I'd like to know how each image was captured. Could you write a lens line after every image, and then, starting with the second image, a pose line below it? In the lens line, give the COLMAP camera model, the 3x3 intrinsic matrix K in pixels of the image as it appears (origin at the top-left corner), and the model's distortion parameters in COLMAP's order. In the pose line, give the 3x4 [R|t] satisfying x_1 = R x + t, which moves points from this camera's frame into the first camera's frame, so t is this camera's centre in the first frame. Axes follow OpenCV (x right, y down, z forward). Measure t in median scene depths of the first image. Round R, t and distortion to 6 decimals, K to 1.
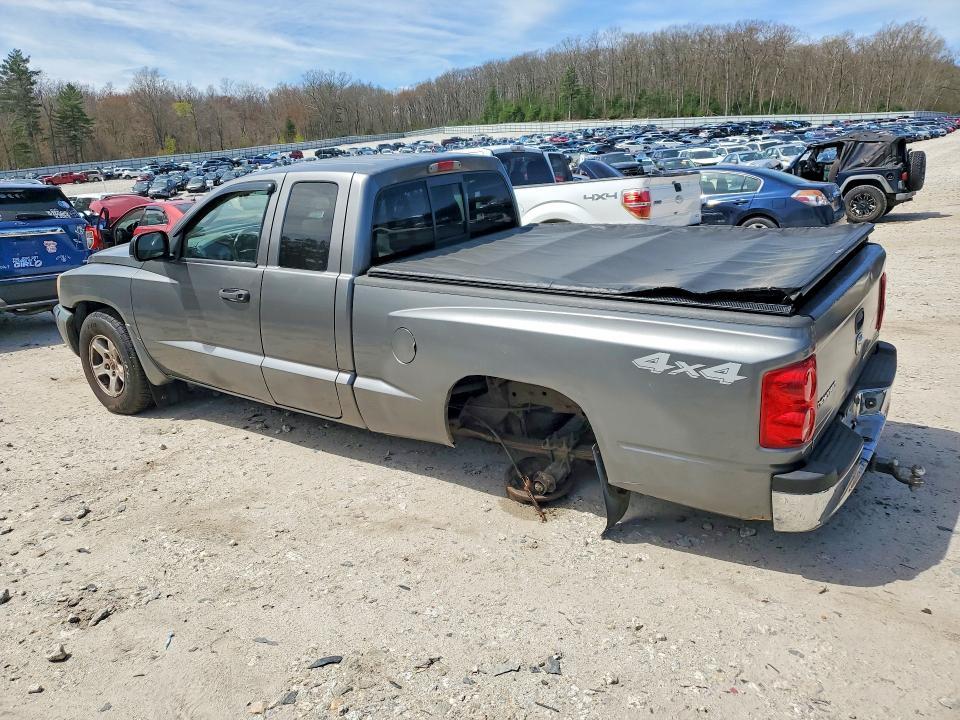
lens RADIAL K [[723.0, 0, 480.0], [0, 723.0, 360.0], [0, 0, 1]] dist [-0.002367, 0.001608]
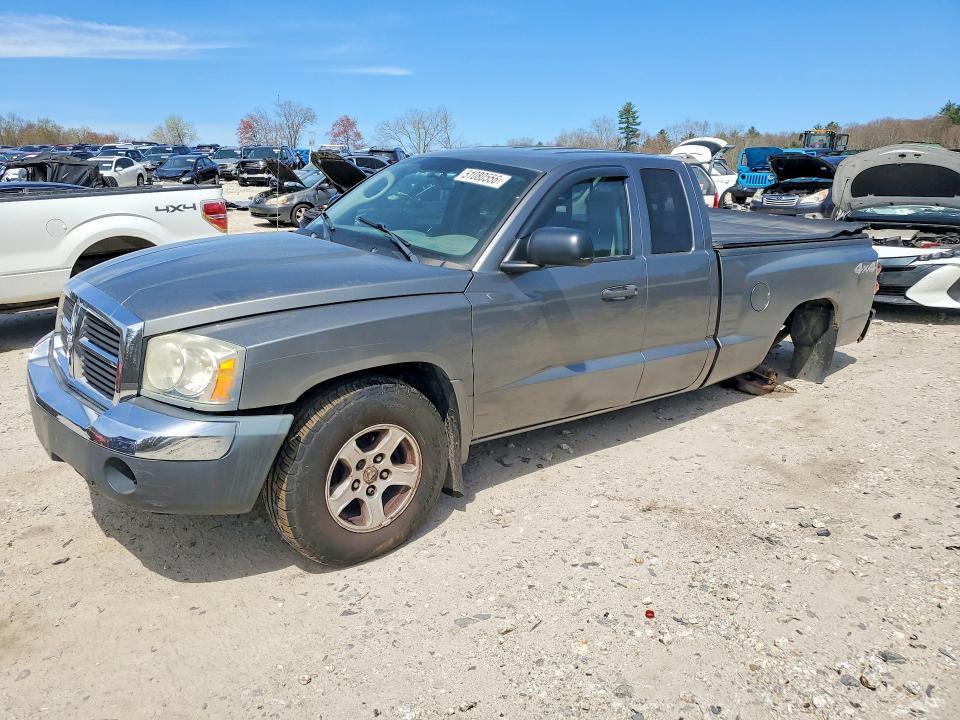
lens RADIAL K [[723.0, 0, 480.0], [0, 723.0, 360.0], [0, 0, 1]] dist [-0.002367, 0.001608]
pose [[0.293367, -0.196570, 0.935573, -1.152029], [0.238150, 0.962808, 0.127616, -0.150351], [-0.925862, 0.185368, 0.329269, 0.829623]]
